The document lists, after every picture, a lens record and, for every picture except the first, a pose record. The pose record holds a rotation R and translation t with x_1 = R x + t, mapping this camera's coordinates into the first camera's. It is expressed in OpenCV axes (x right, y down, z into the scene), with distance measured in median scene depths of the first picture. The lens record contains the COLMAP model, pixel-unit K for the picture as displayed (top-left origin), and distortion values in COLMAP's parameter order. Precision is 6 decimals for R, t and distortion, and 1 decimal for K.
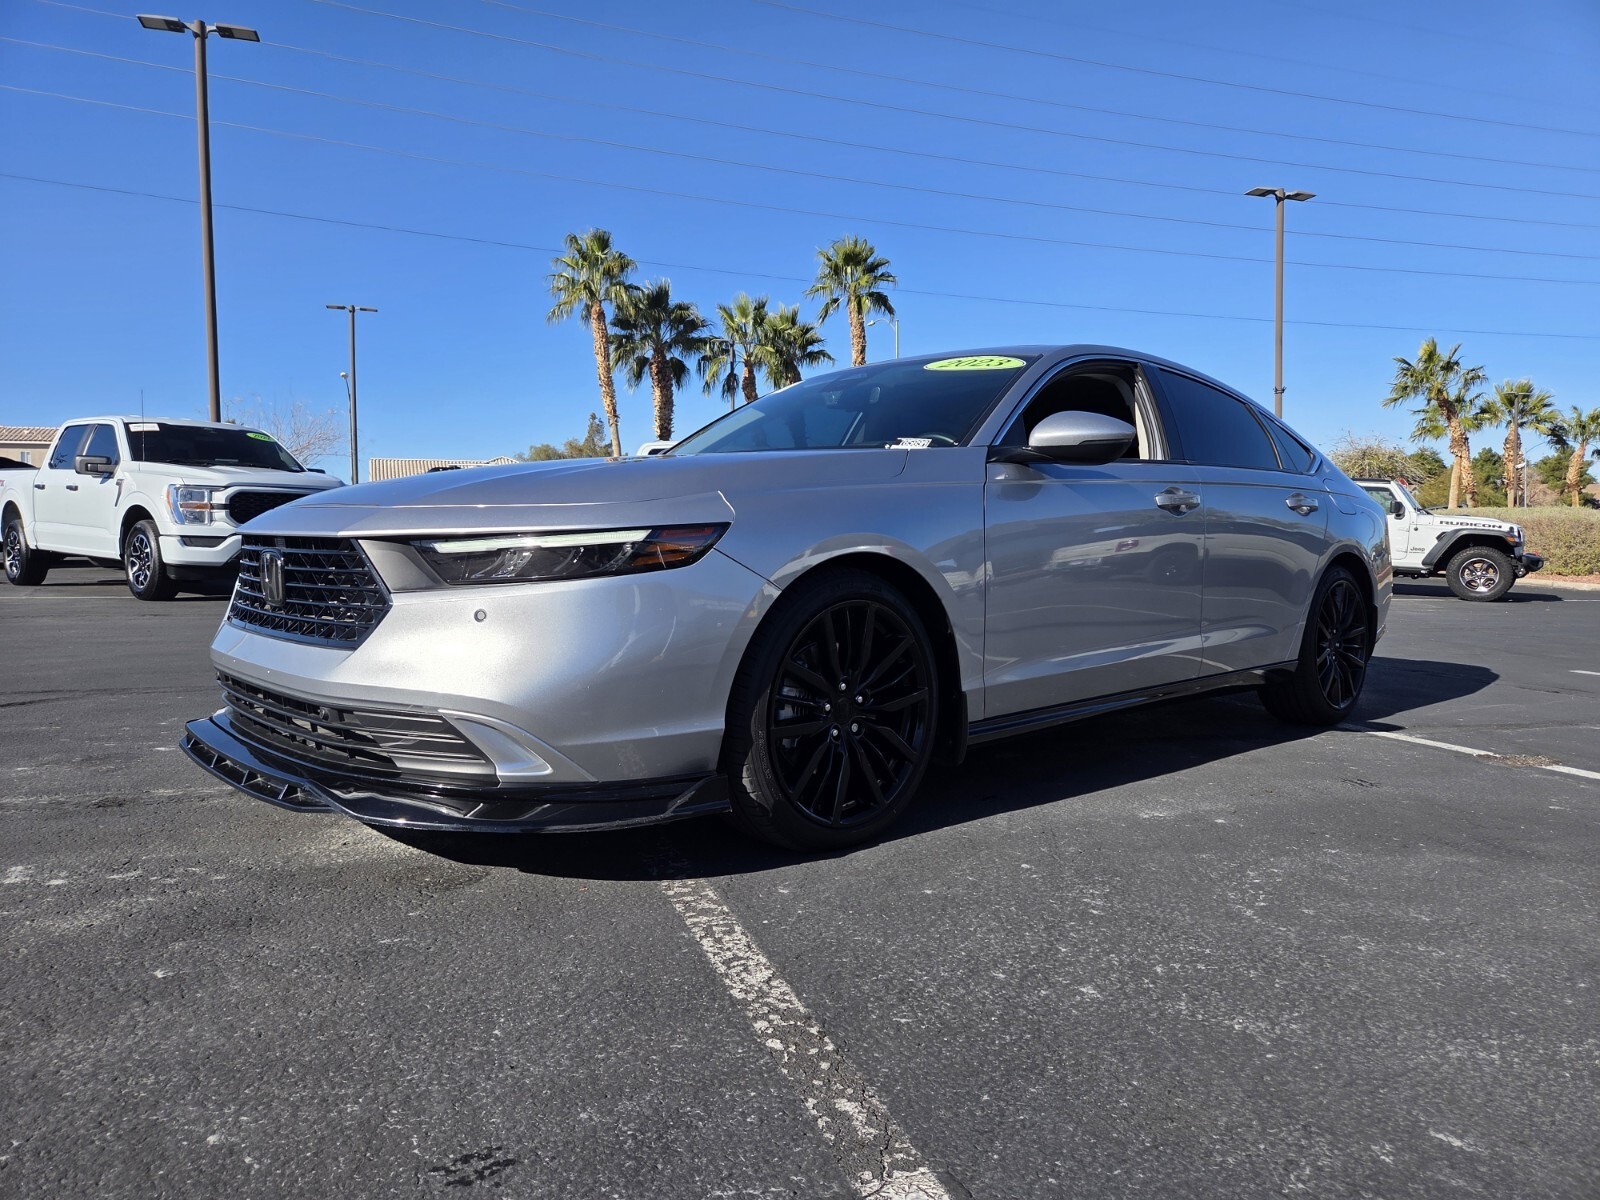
lens RADIAL K [[1102.1, 0, 797.0], [0, 1102.1, 598.4], [0, 0, 1]] dist [0.060244, -0.061564]
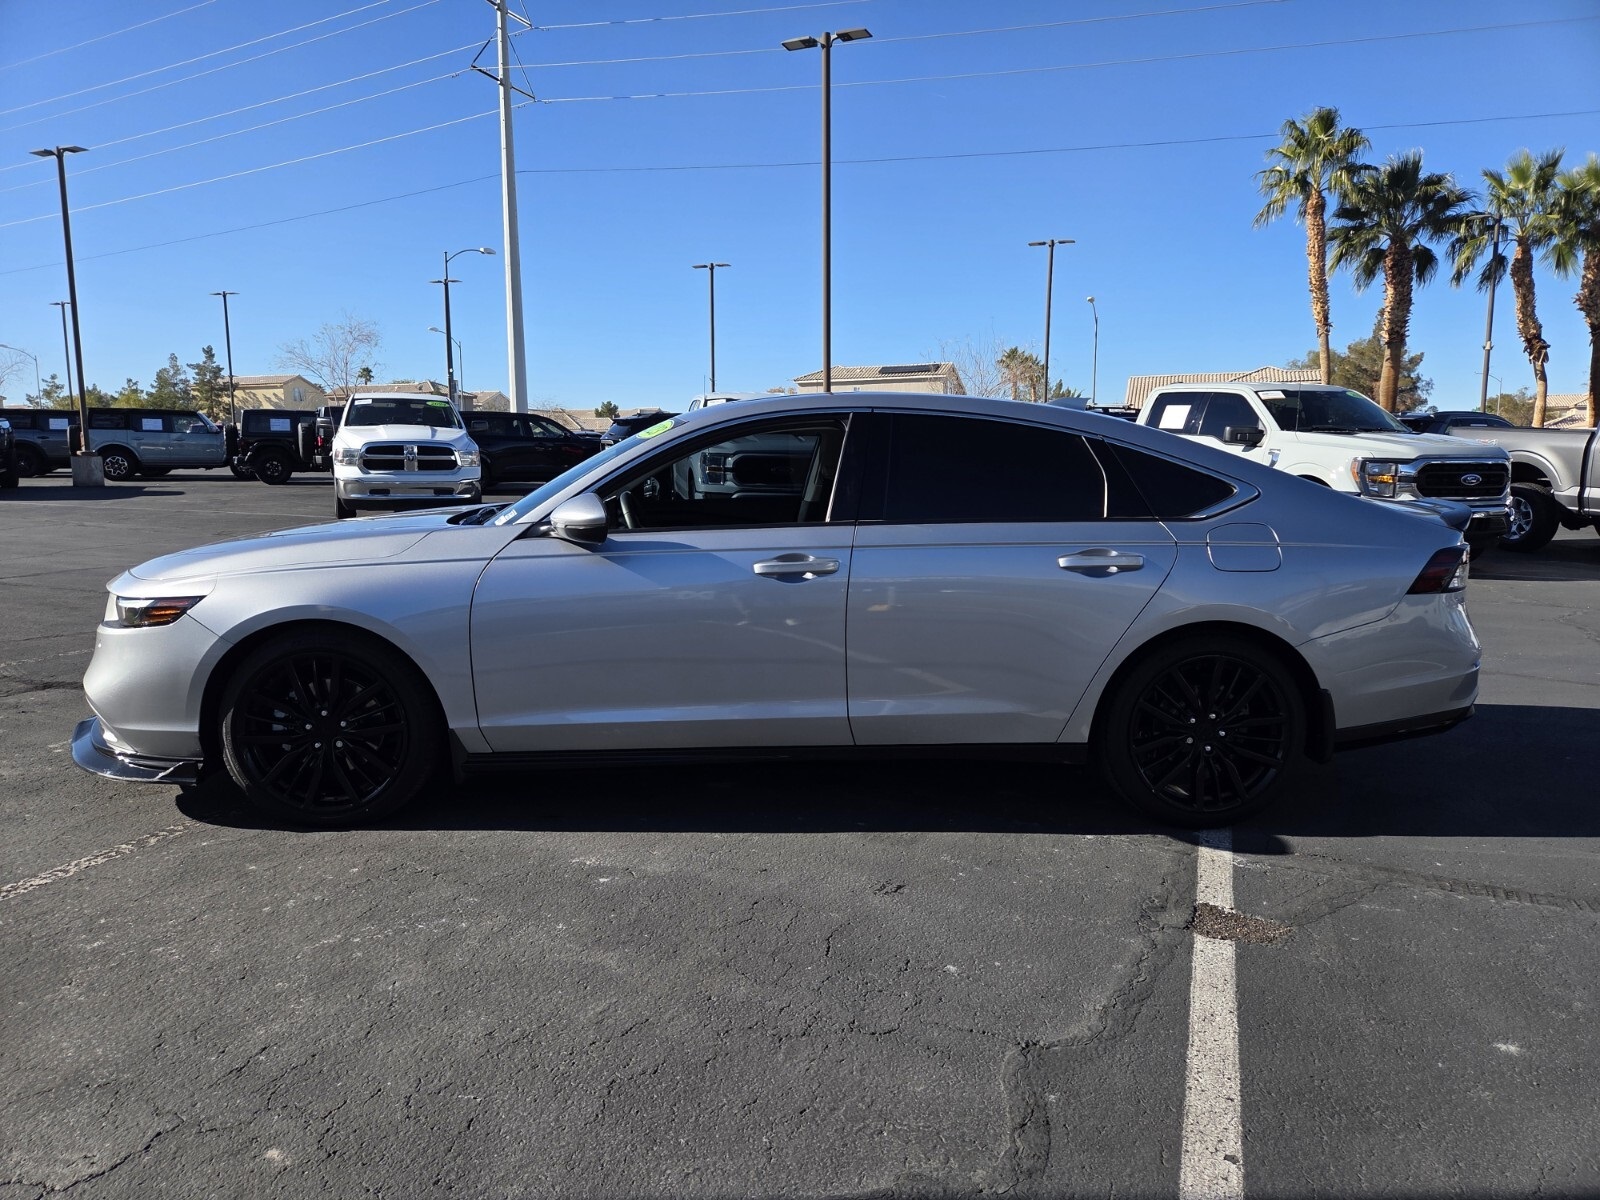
lens RADIAL K [[1129.0, 0, 800.1], [0, 1129.0, 599.0], [0, 0, 1]] dist [0.090877, -0.093999]
pose [[0.732764, 0.090536, -0.674433, 0.159095], [-0.032105, 0.994606, 0.098635, -0.024757], [0.679725, -0.050623, 0.731718, 0.040911]]
